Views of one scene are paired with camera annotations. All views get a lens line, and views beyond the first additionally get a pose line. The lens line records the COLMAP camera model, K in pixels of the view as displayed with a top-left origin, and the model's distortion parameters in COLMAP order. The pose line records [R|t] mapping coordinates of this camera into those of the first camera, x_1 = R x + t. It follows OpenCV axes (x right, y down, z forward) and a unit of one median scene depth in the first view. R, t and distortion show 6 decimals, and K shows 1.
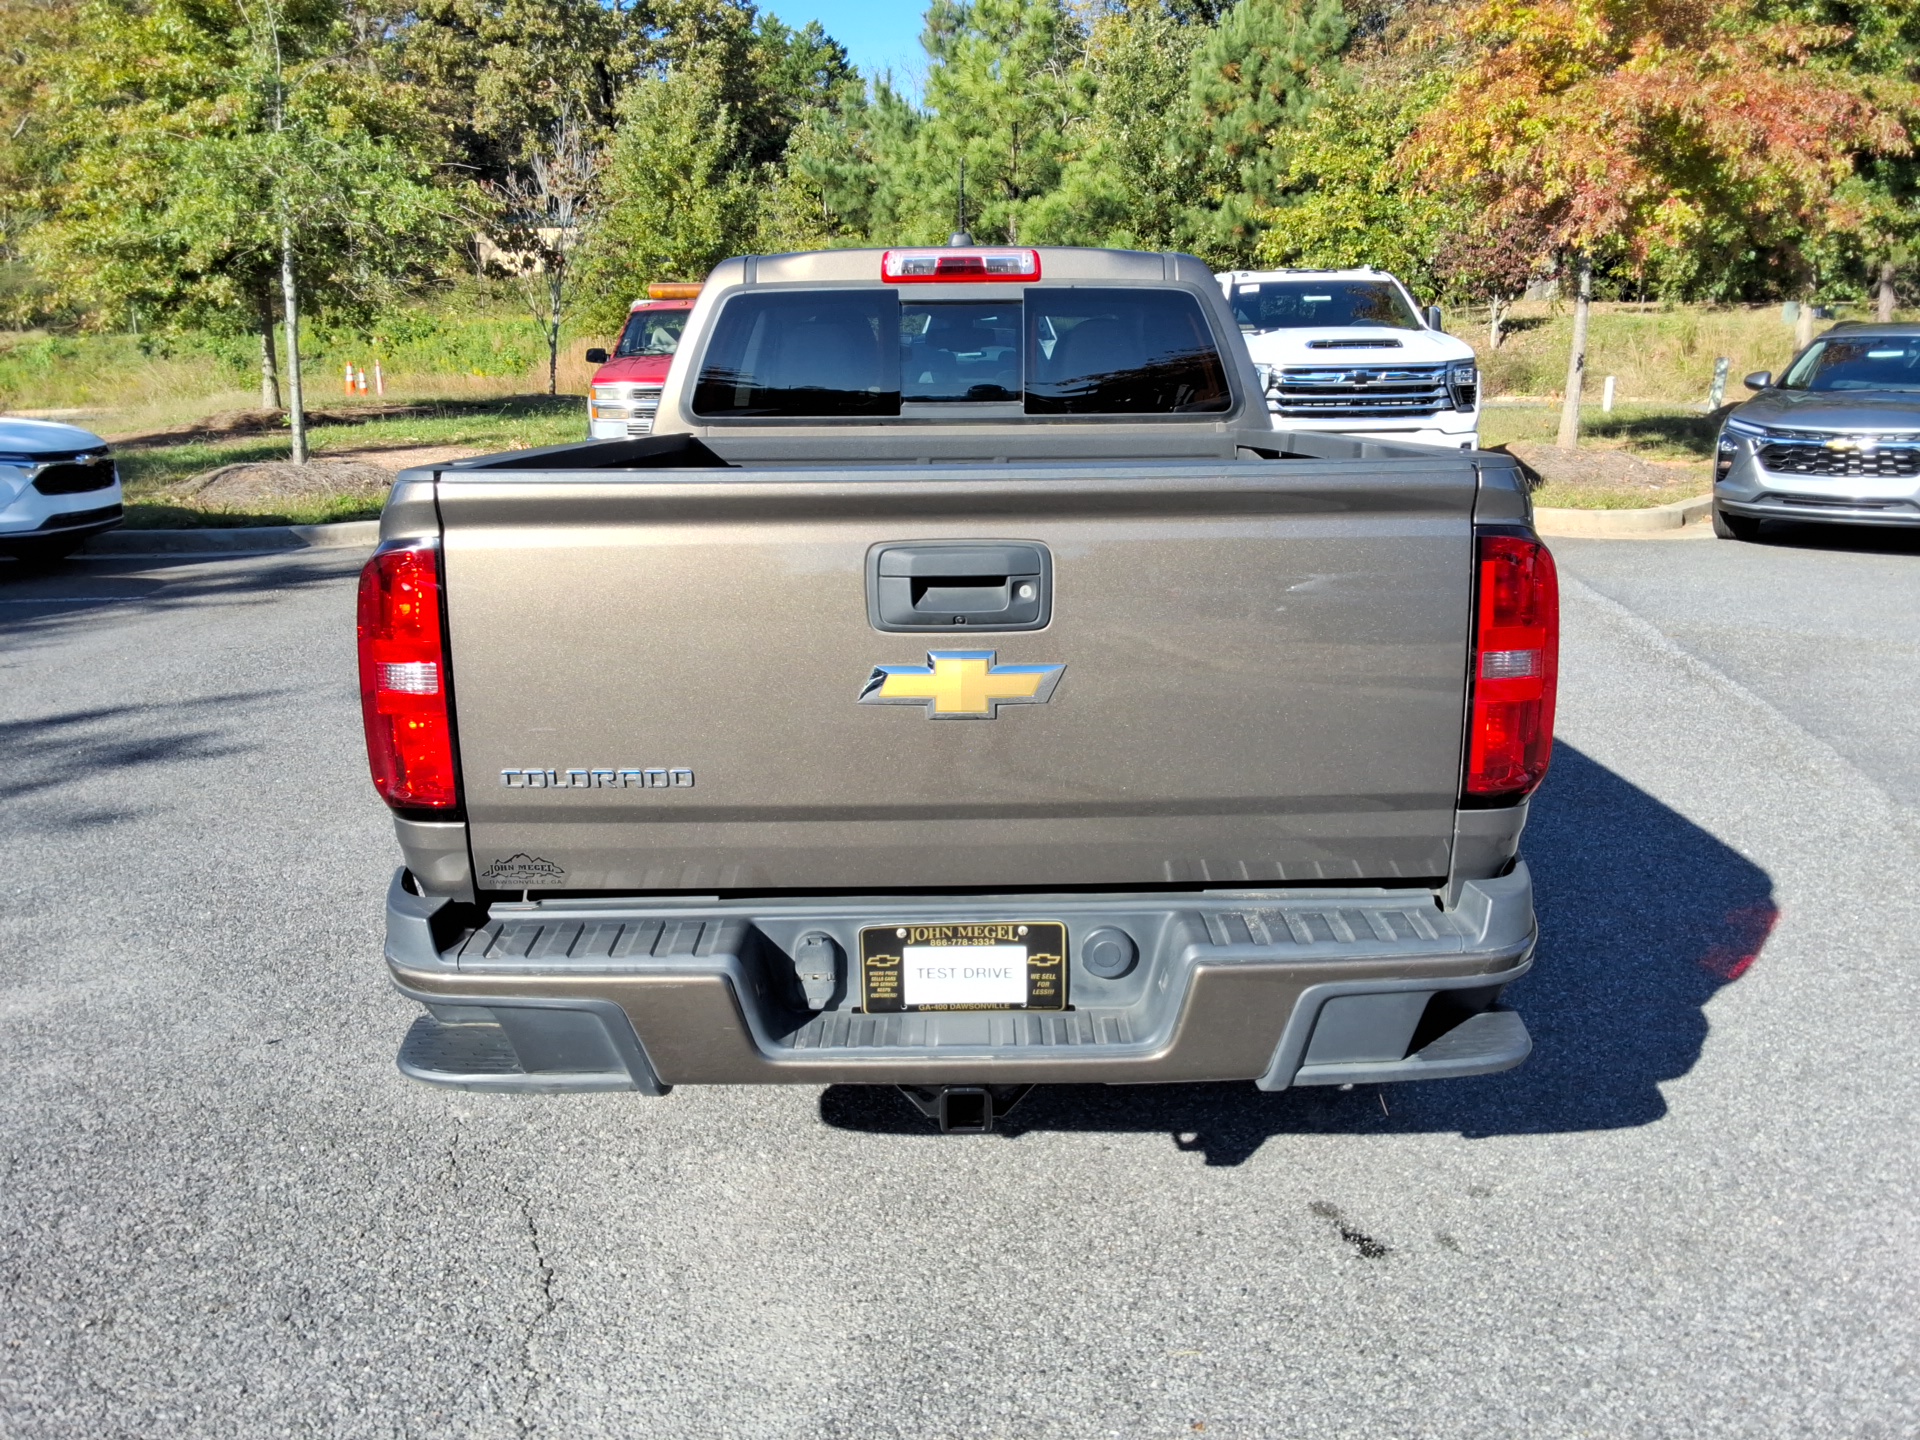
lens RADIAL K [[1538.2, 0, 975.8], [0, 1538.2, 696.5], [0, 0, 1]] dist [0.140439, -0.228113]
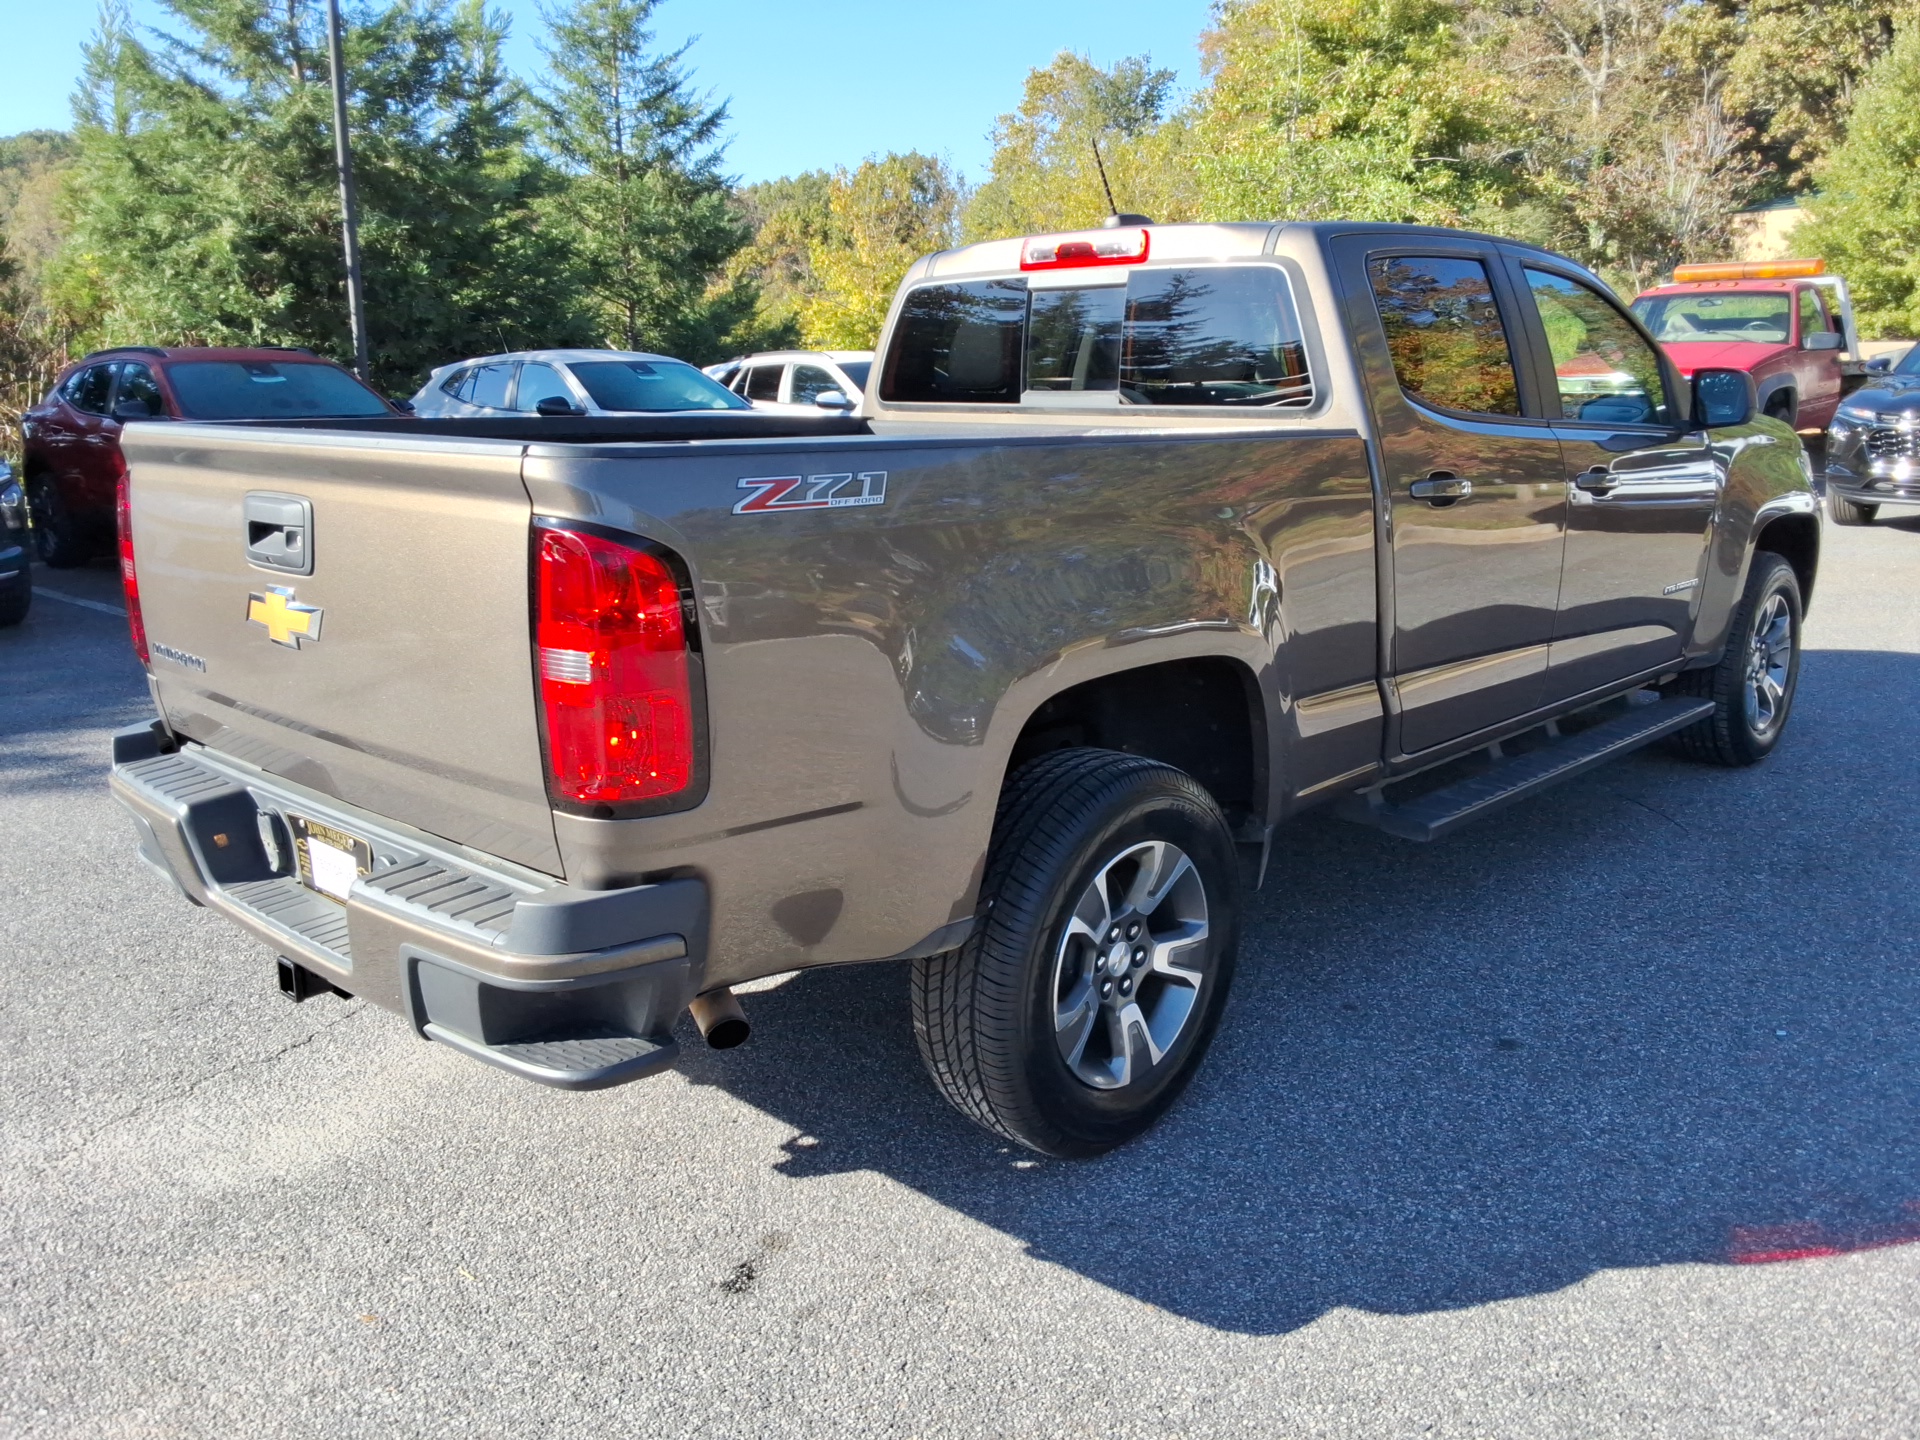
lens RADIAL K [[1538.0, 0, 976.4], [0, 1538.0, 700.5], [0, 0, 1]] dist [0.117749, -0.181814]
pose [[0.724661, 0.150117, -0.672556, 0.170245], [-0.145347, 0.987324, 0.063767, -0.014128], [0.673603, 0.051544, 0.737294, 0.069047]]
